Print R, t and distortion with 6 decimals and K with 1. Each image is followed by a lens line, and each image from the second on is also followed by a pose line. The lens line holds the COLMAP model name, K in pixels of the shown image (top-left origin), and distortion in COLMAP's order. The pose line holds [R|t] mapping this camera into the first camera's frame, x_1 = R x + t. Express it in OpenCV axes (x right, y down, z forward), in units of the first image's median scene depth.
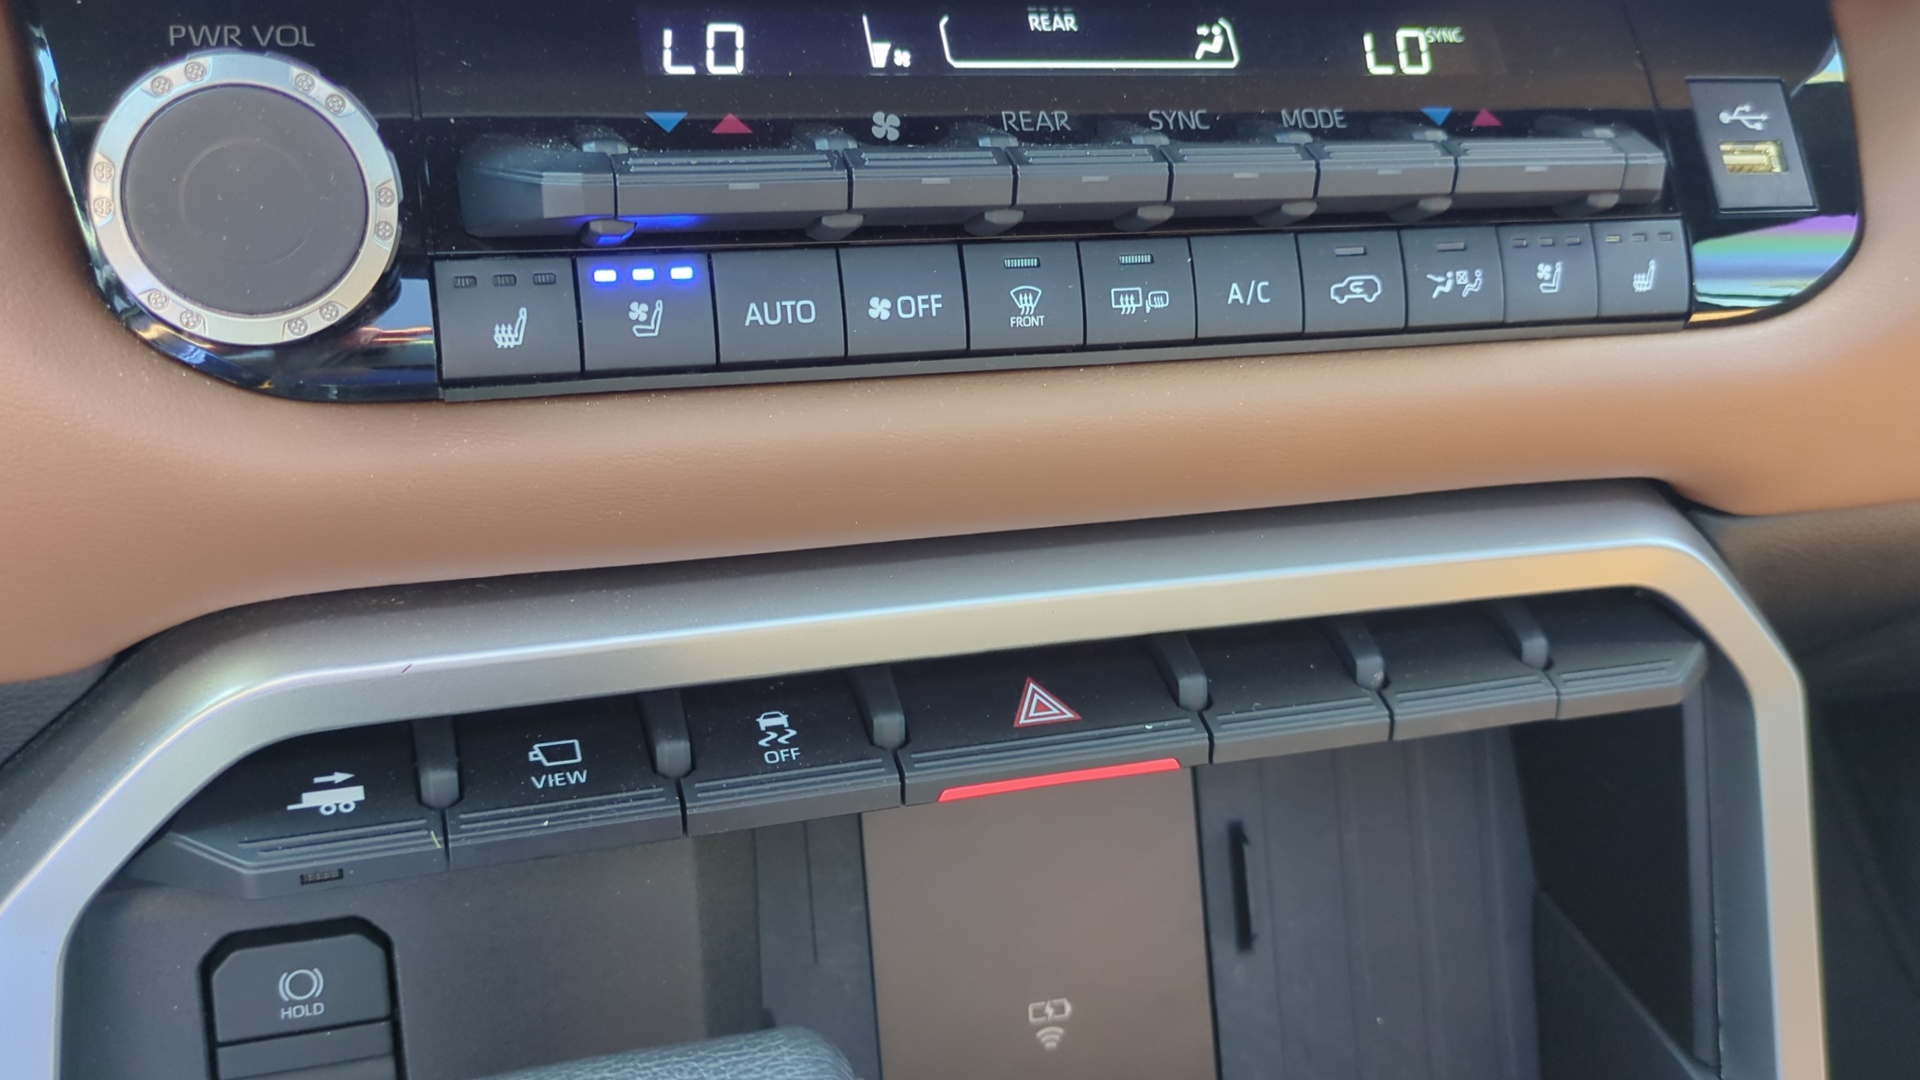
lens RADIAL K [[1788.3, 0, 969.4], [0, 1788.3, 523.8], [0, 0, 1]] dist [0.035769, 0.000000]
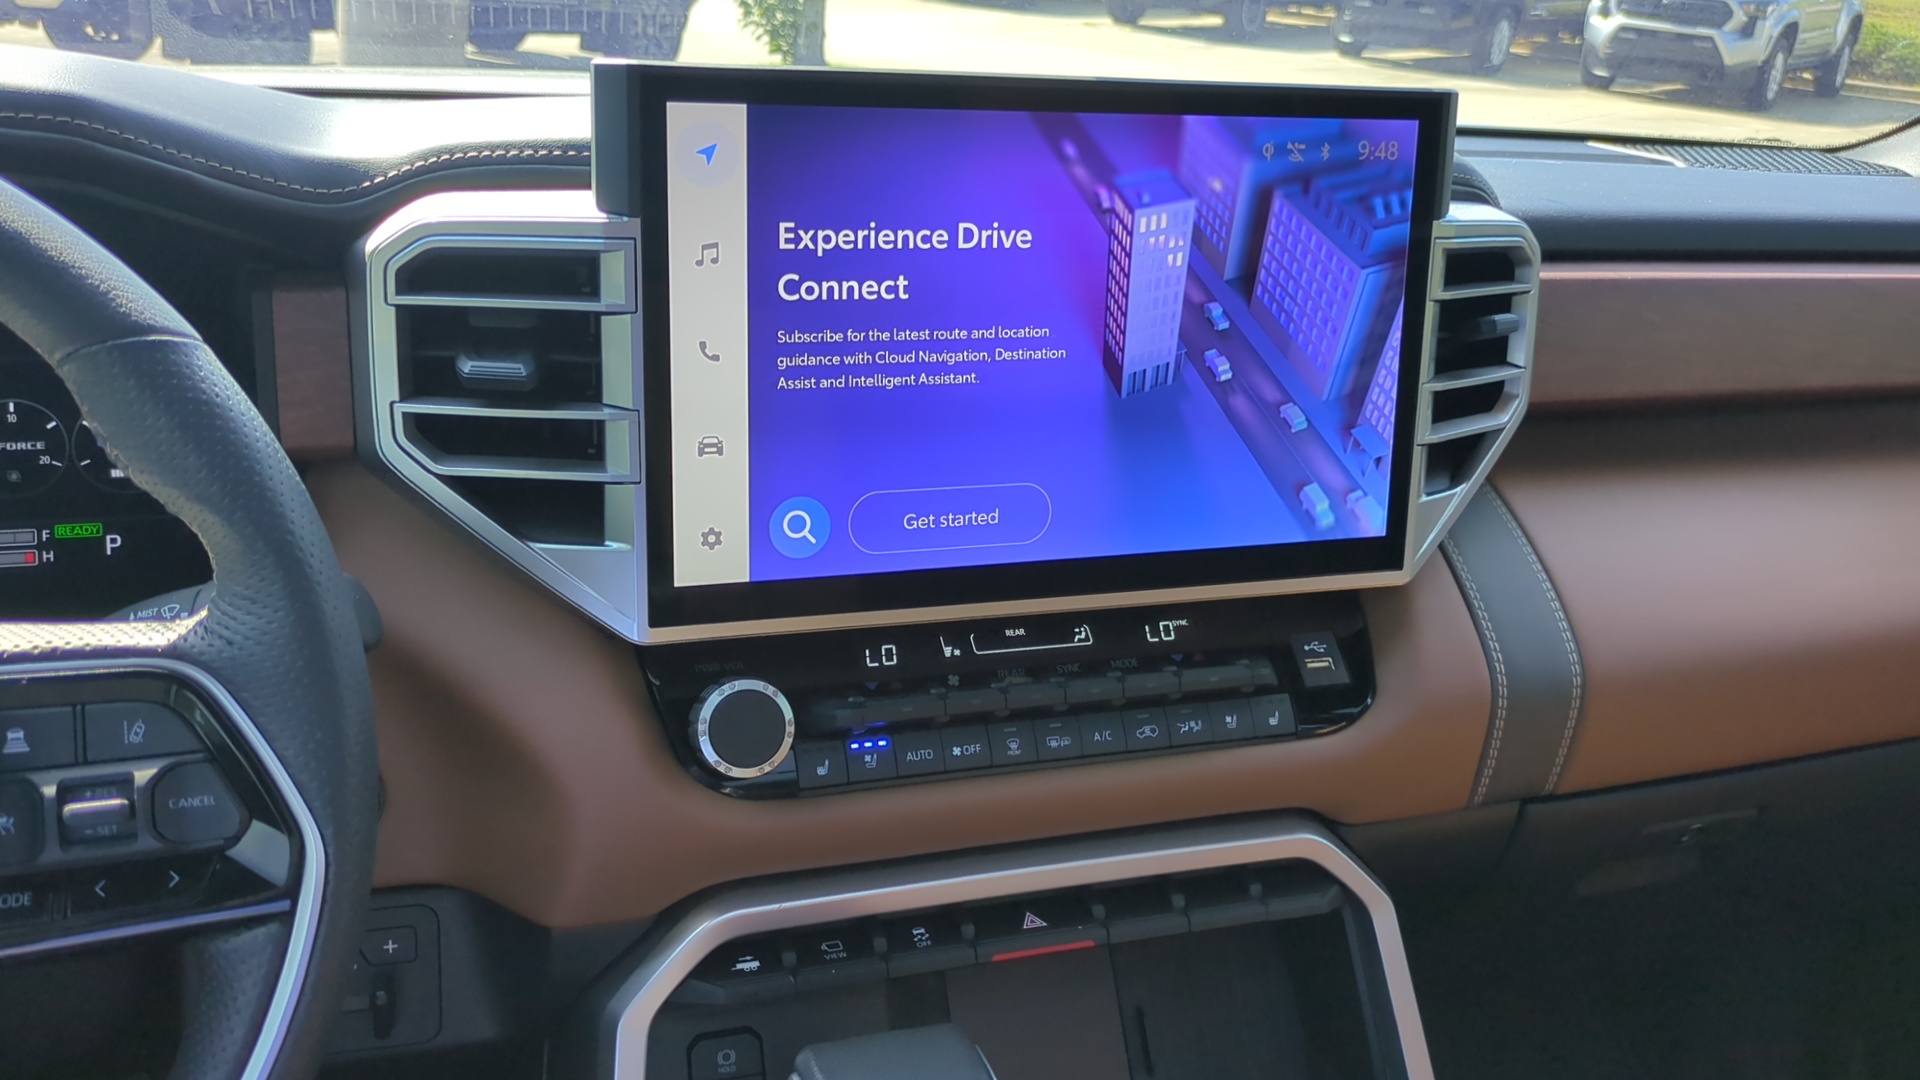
lens RADIAL K [[1788.3, 0, 949.2], [0, 1788.3, 531.1], [0, 0, 1]] dist [0.035769, 0.000000]
pose [[0.997853, -0.064711, 0.010124, -0.062090], [0.065210, 0.967029, -0.246176, 0.191218], [0.006140, 0.246307, 0.969172, -1.461488]]
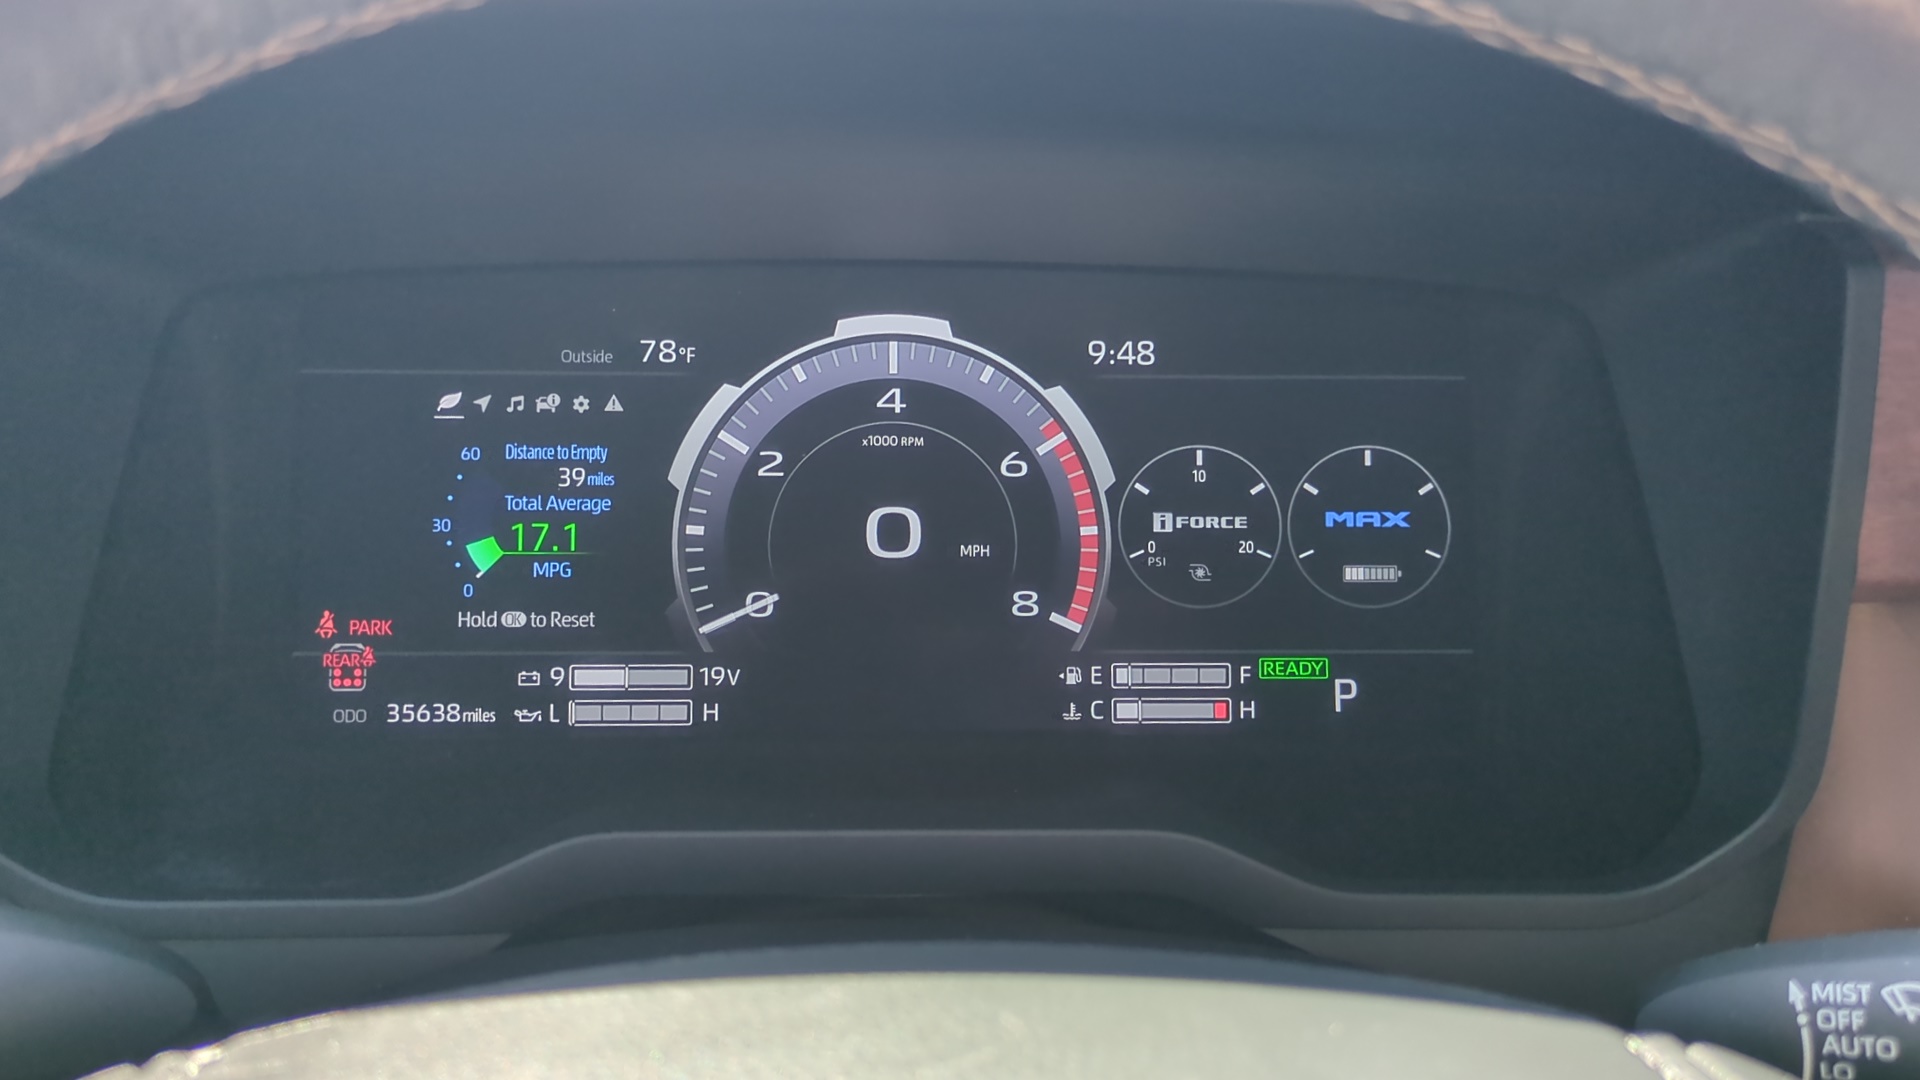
lens RADIAL K [[1788.3, 0, 962.8], [0, 1788.3, 551.5], [0, 0, 1]] dist [0.035769, 0.000000]
pose [[0.963980, -0.000913, -0.265971, -1.093452], [-0.059652, 0.973778, -0.219542, -0.248957], [0.259197, 0.227500, 0.938648, -0.544347]]
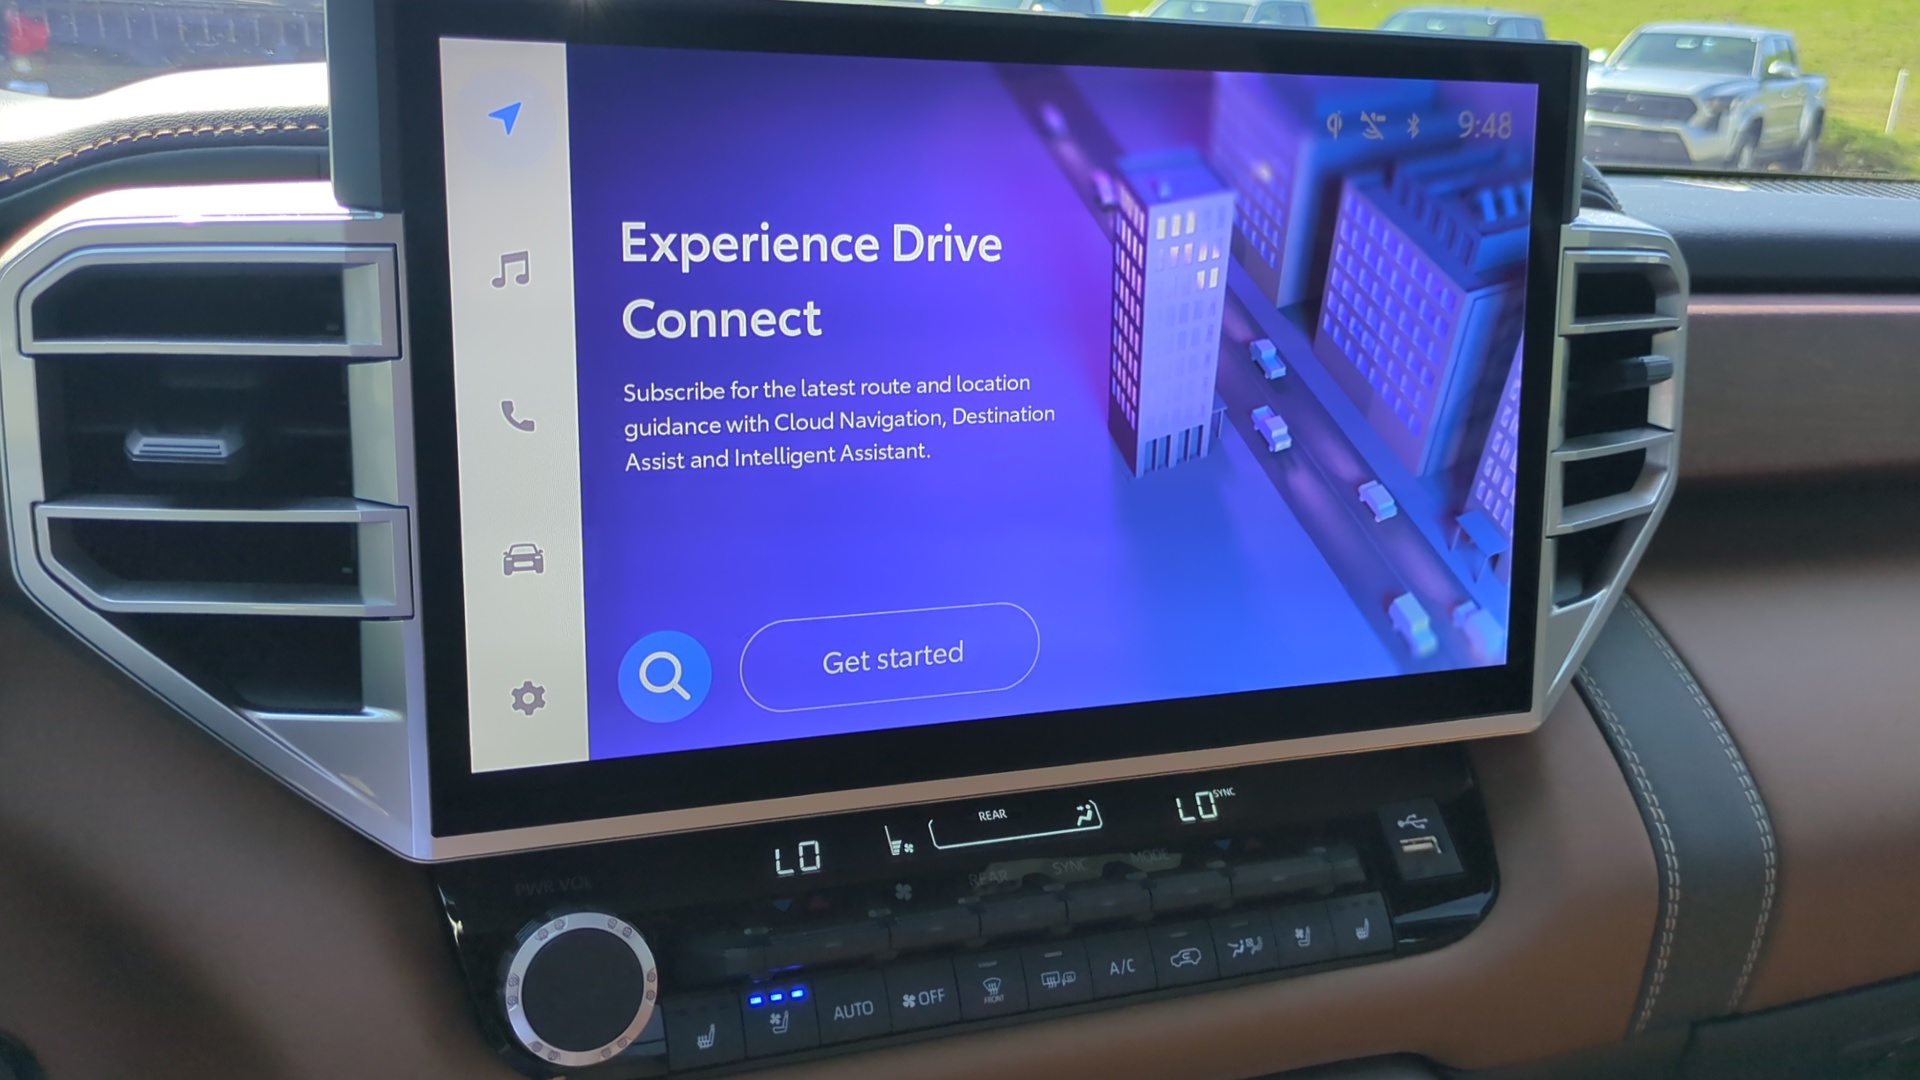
lens RADIAL K [[1788.3, 0, 965.0], [0, 1788.3, 513.3], [0, 0, 1]] dist [0.035769, 0.000000]
pose [[0.995947, -0.084005, 0.032148, -0.011362], [0.089840, 0.946379, -0.310316, -0.021760], [-0.004356, 0.311947, 0.950090, -0.752603]]
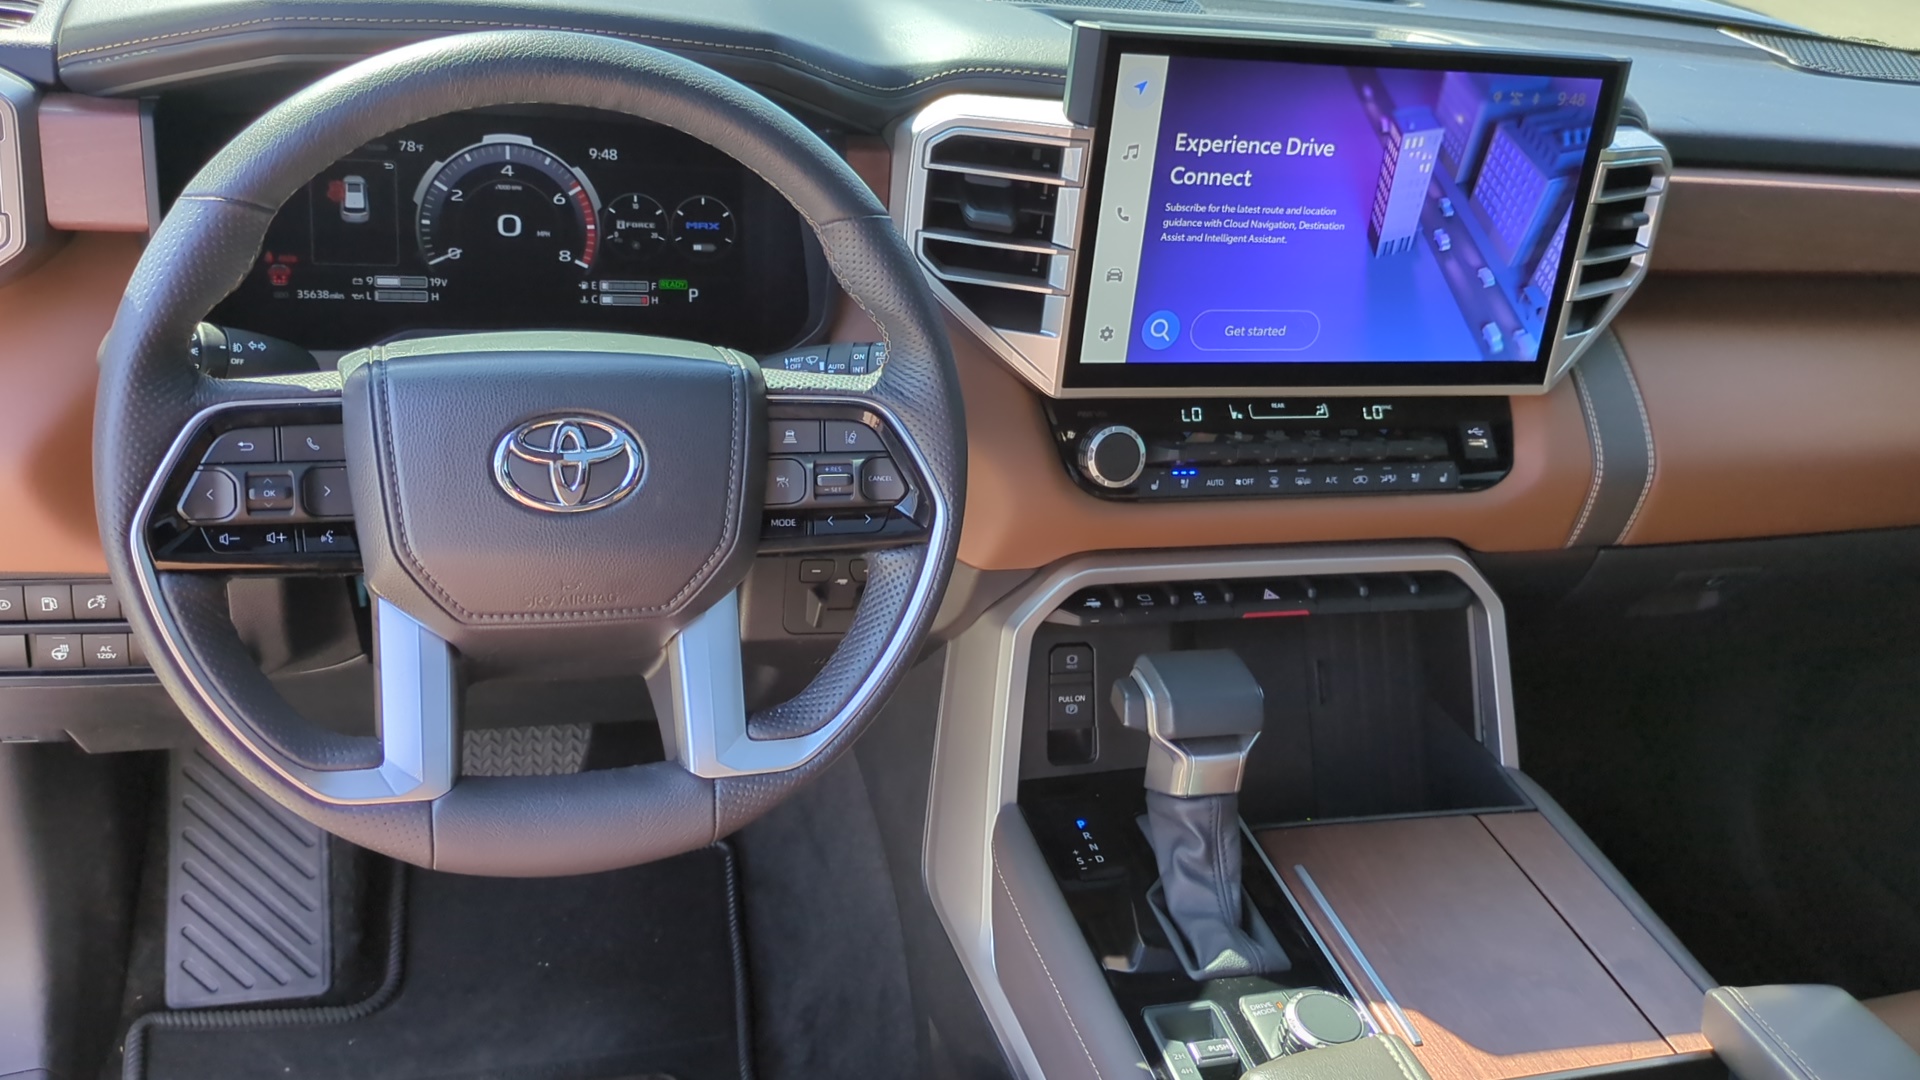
lens RADIAL K [[1788.3, 0, 949.0], [0, 1788.3, 526.8], [0, 0, 1]] dist [0.035769, 0.000000]
pose [[0.999498, 0.025167, -0.019269, -0.566679], [-0.026681, 0.996205, -0.082853, 0.299202], [0.017111, 0.083325, 0.996375, -2.726241]]
